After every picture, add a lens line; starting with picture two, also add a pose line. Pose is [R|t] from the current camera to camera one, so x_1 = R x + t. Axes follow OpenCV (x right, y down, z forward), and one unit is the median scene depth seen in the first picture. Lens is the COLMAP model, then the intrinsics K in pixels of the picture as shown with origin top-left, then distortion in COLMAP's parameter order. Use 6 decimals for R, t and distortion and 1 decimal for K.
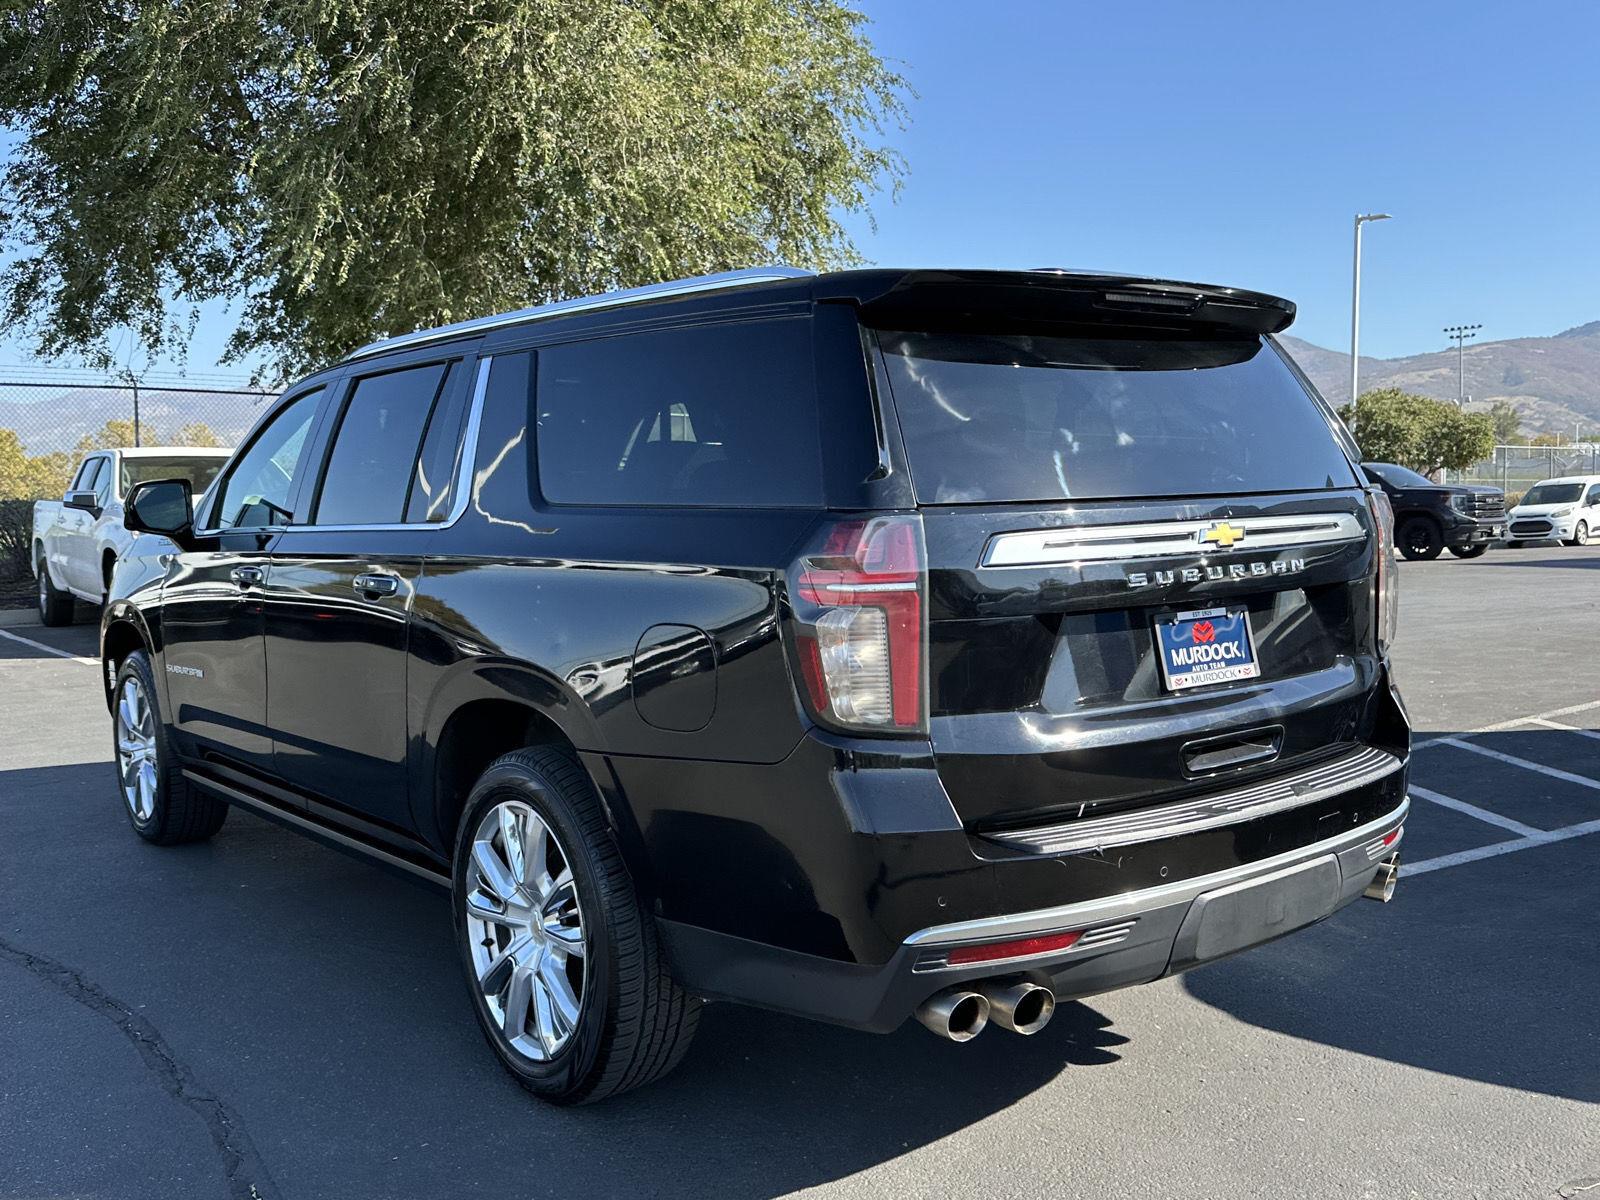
lens RADIAL K [[1414.8, 0, 800.0], [0, 1414.8, 600.0], [0, 0, 1]] dist [0.122699, -0.205512]
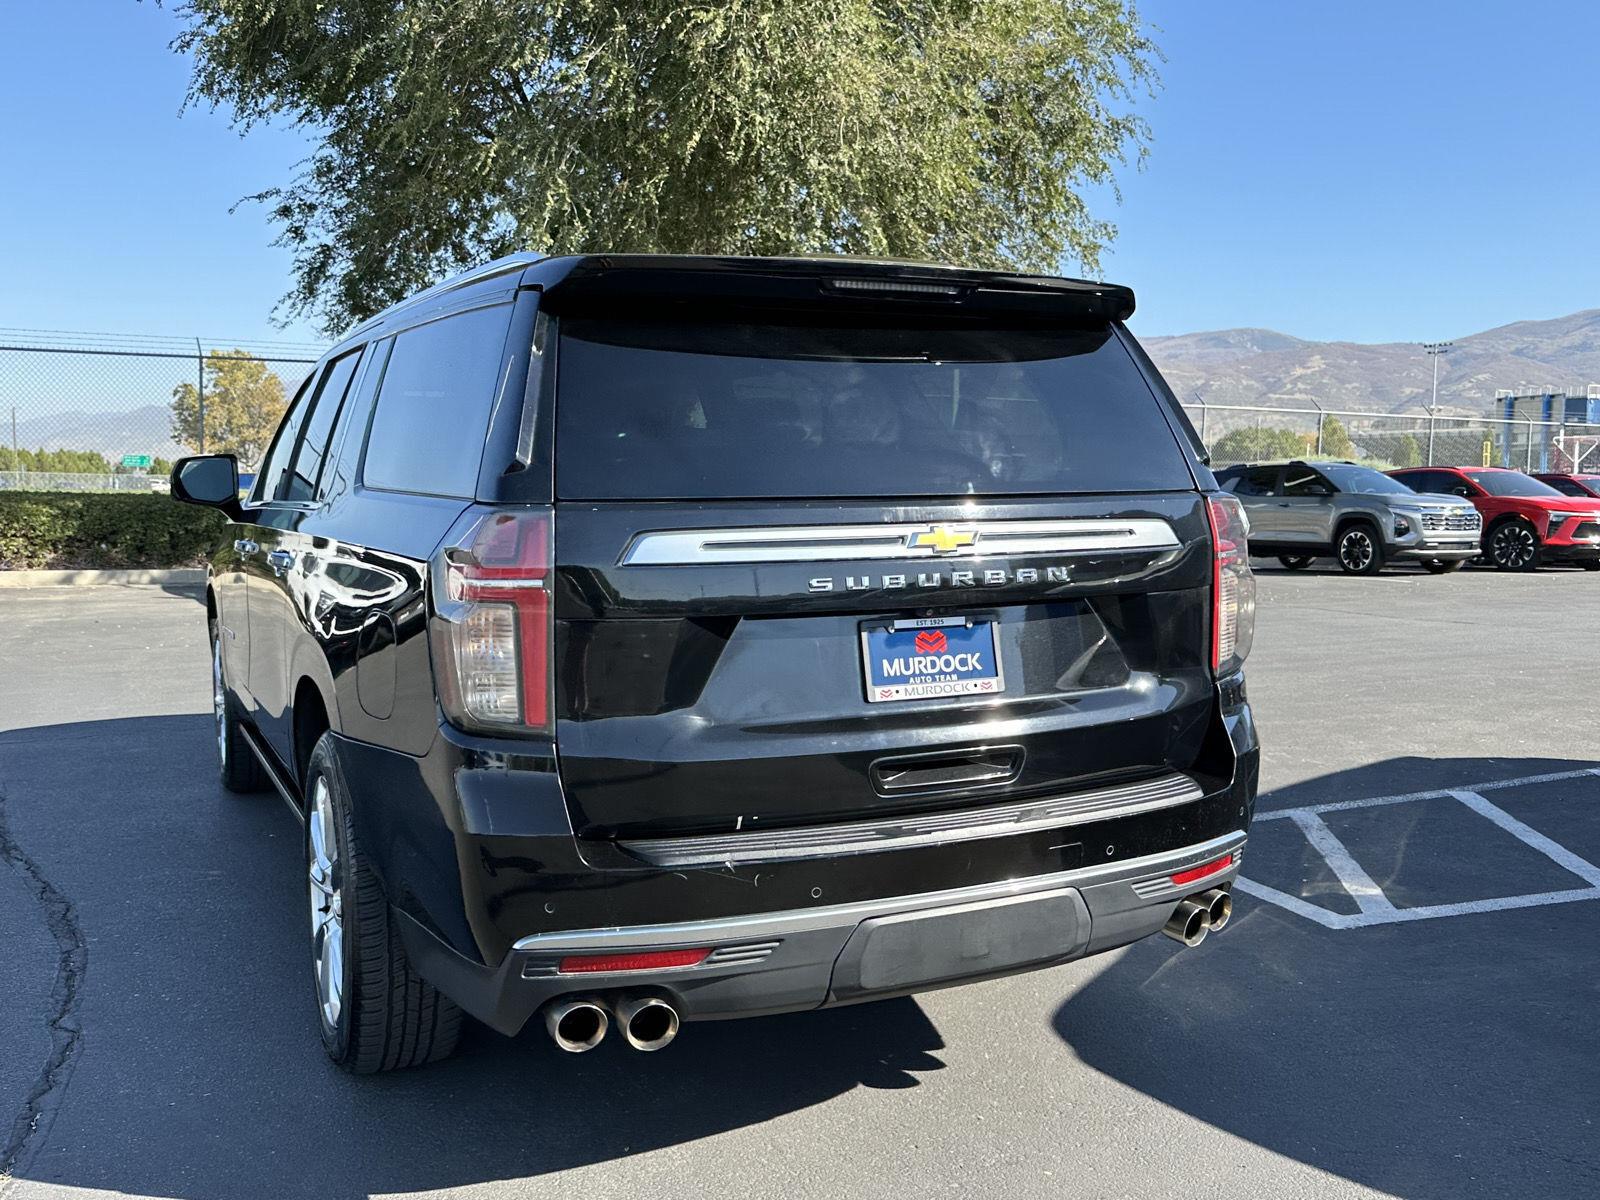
lens RADIAL K [[1404.4, 0, 800.0], [0, 1404.4, 600.0], [0, 0, 1]] dist [0.151358, -0.205966]
pose [[0.976371, 0.039838, -0.212397, 0.388977], [-0.036368, 0.999134, 0.020222, -0.020509], [0.213018, -0.012020, 0.976974, 0.074273]]
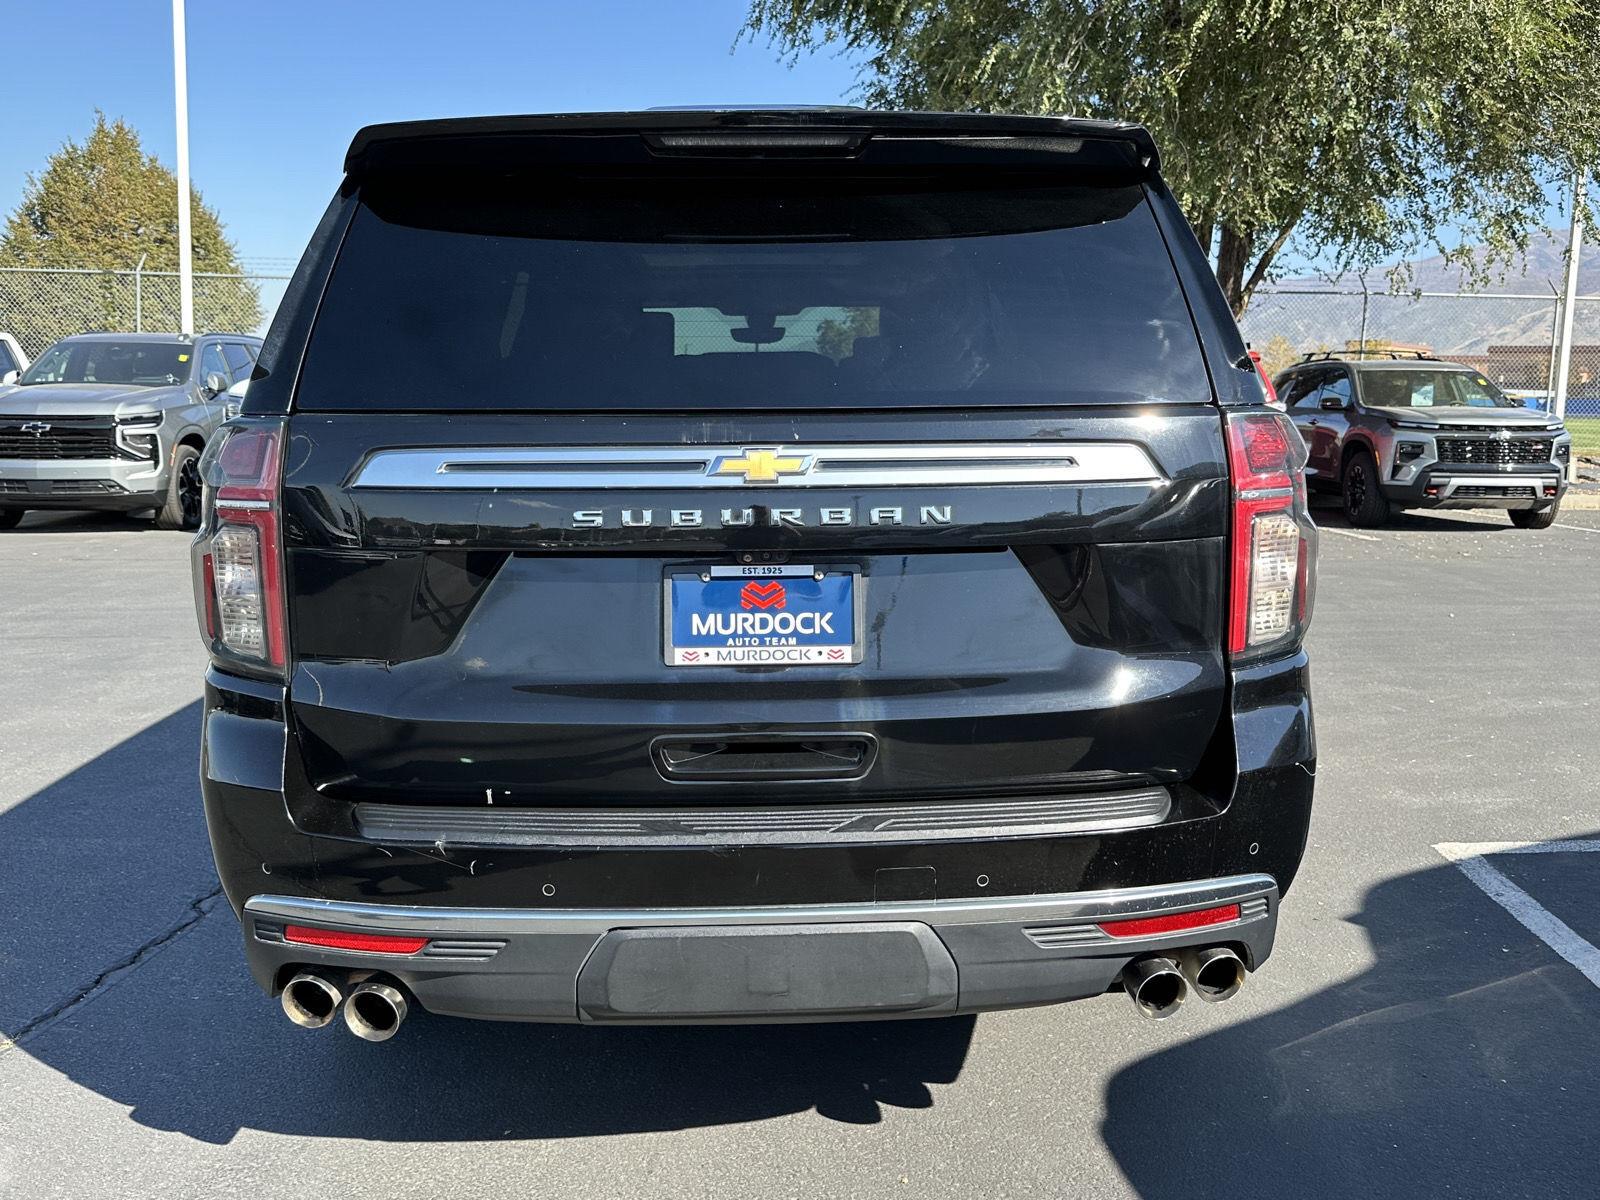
lens RADIAL K [[1452.2, 0, 811.0], [0, 1452.2, 602.9], [0, 0, 1]] dist [0.130957, -0.216568]
pose [[0.808964, 0.106689, -0.578095, 0.733520], [-0.058510, 0.993123, 0.101406, -0.051484], [0.584939, -0.048210, 0.809643, 0.392594]]
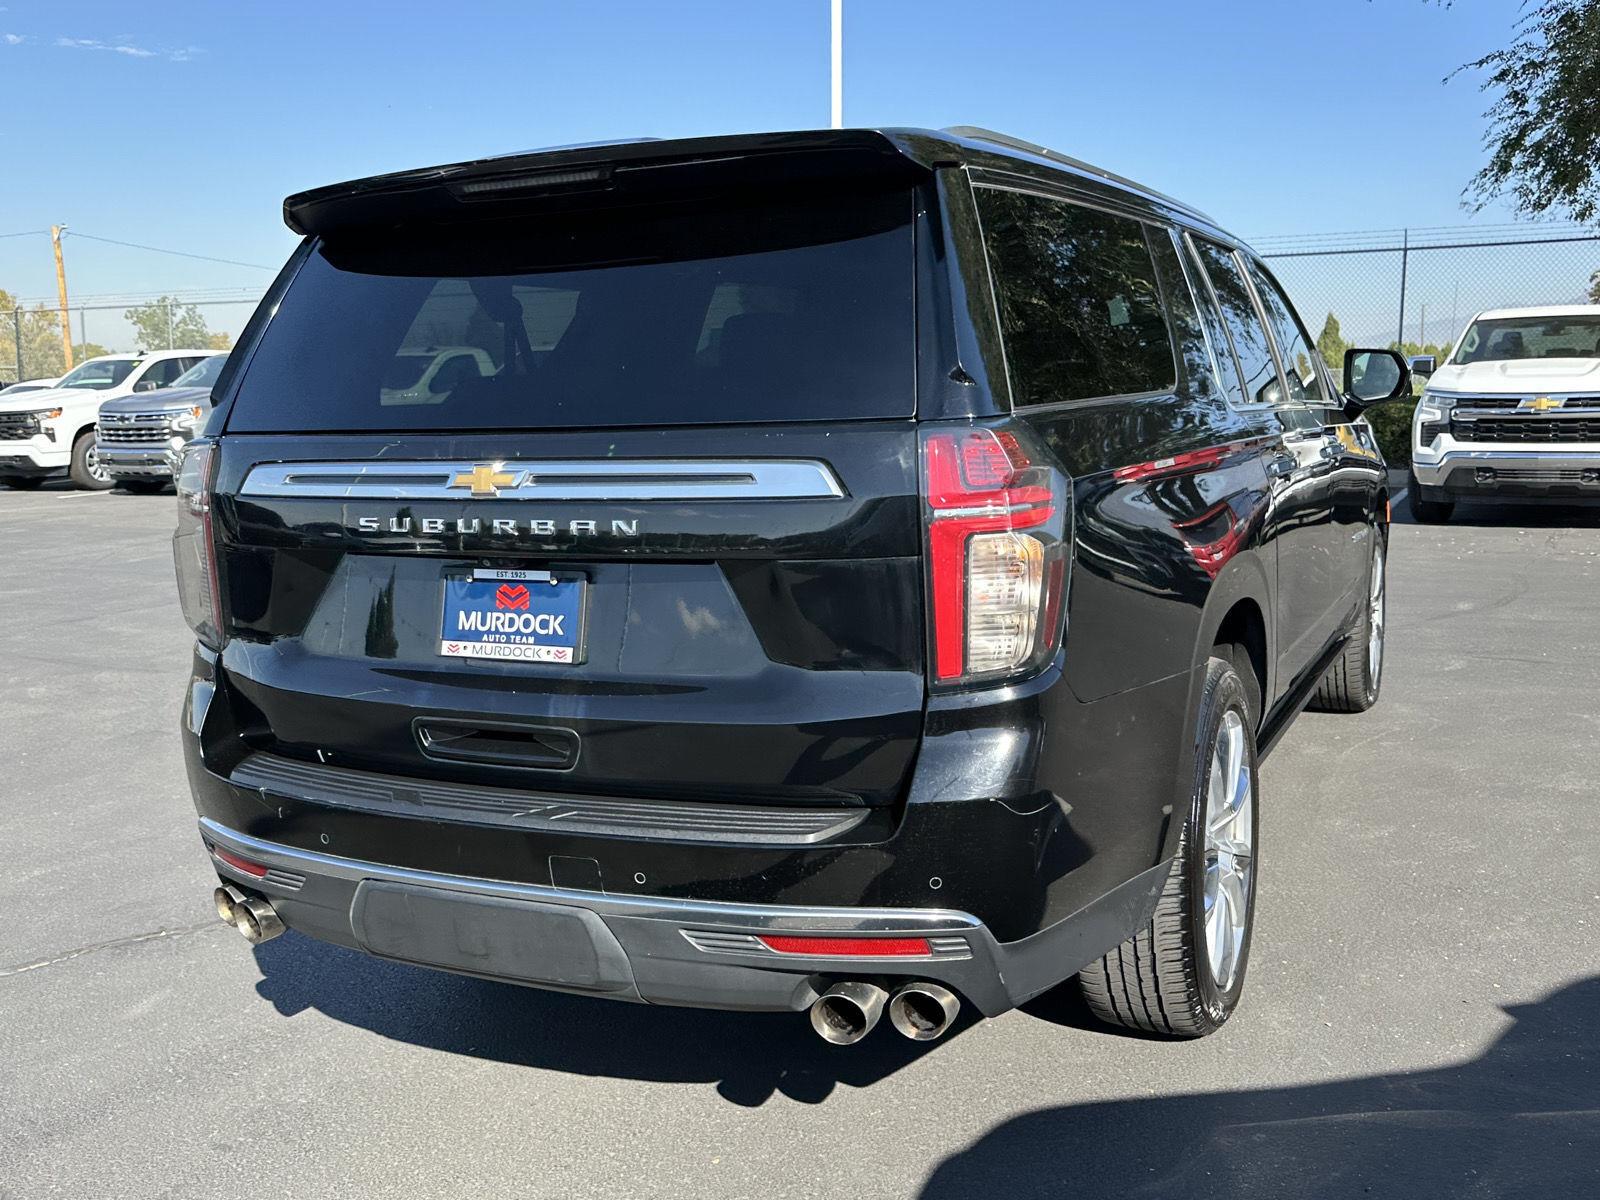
lens RADIAL K [[1427.5, 0, 827.5], [0, 1427.5, 617.8], [0, 0, 1]] dist [0.127830, -0.209825]
pose [[0.454729, 0.150072, -0.877895, 1.079479], [-0.048475, 0.988411, 0.143855, -0.092333], [0.889310, -0.022859, 0.456733, 0.772555]]
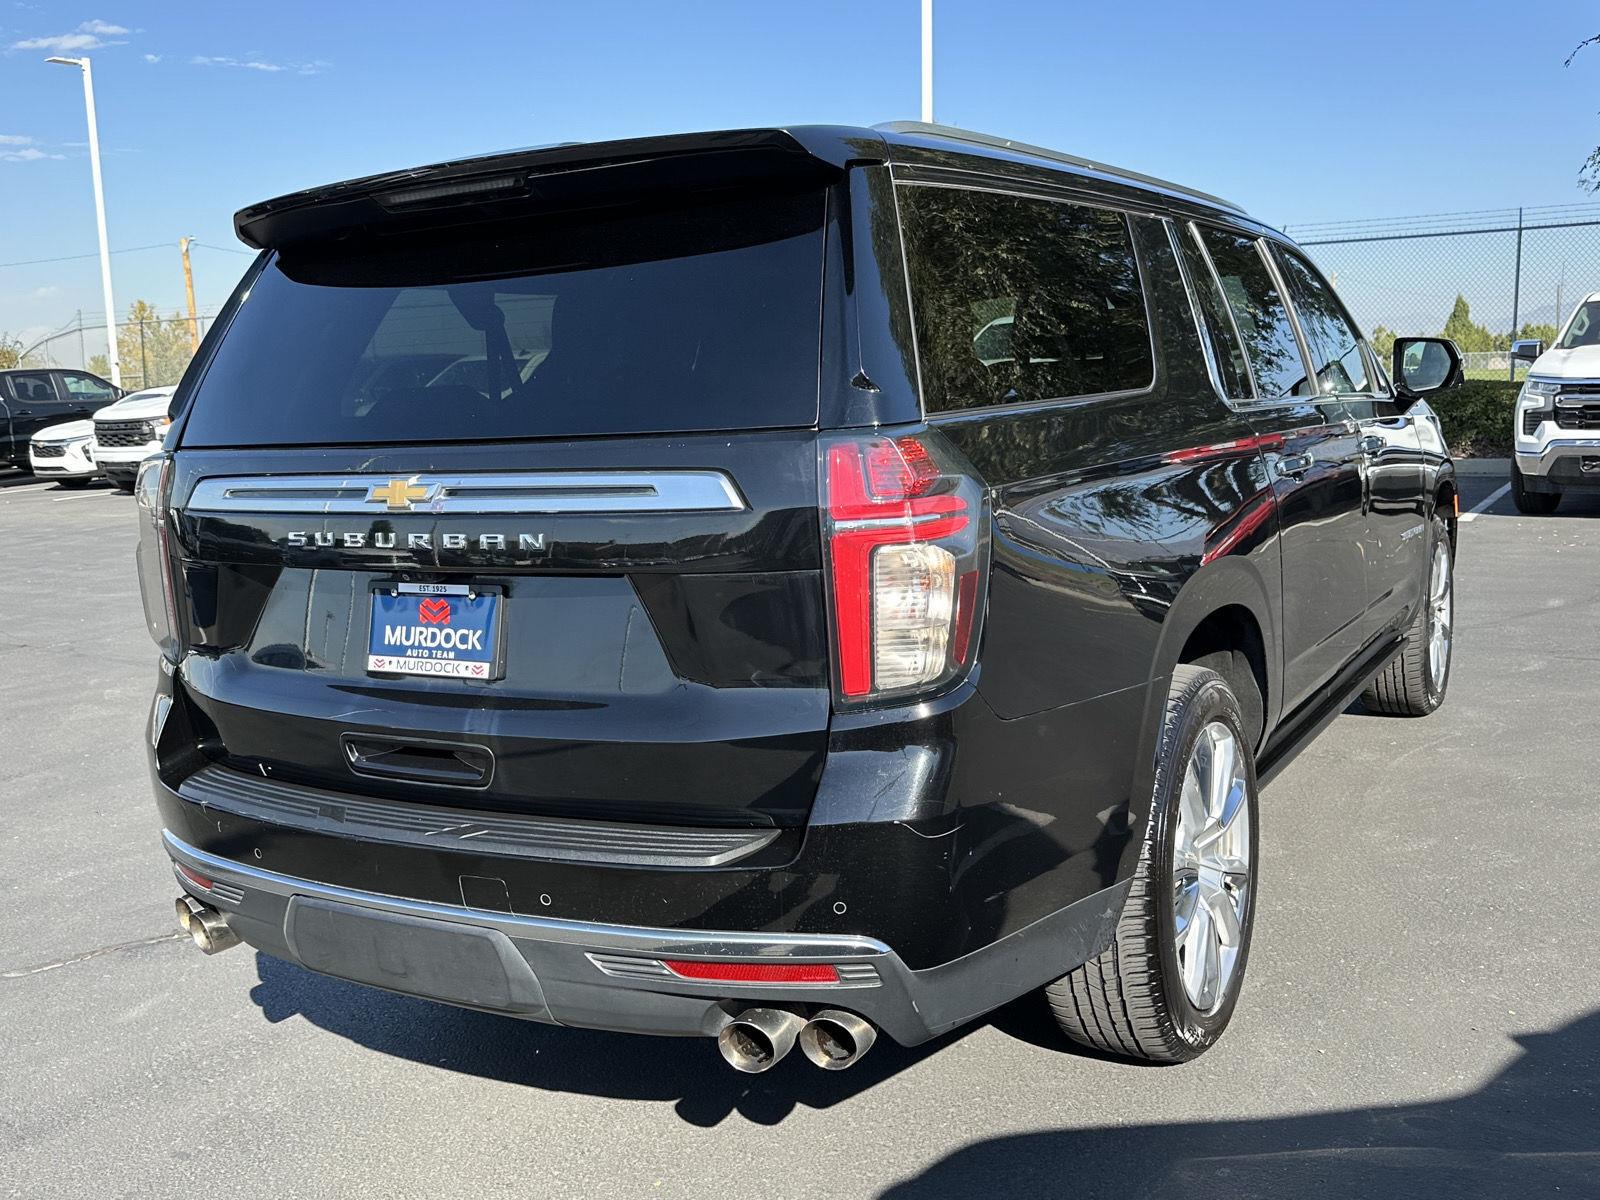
lens RADIAL K [[1427.5, 0, 827.5], [0, 1427.5, 617.8], [0, 0, 1]] dist [0.127830, -0.209825]
pose [[0.386718, 0.151510, -0.909667, 1.100922], [-0.033167, 0.988059, 0.150467, -0.103279], [0.921602, -0.028018, 0.387125, 0.876811]]
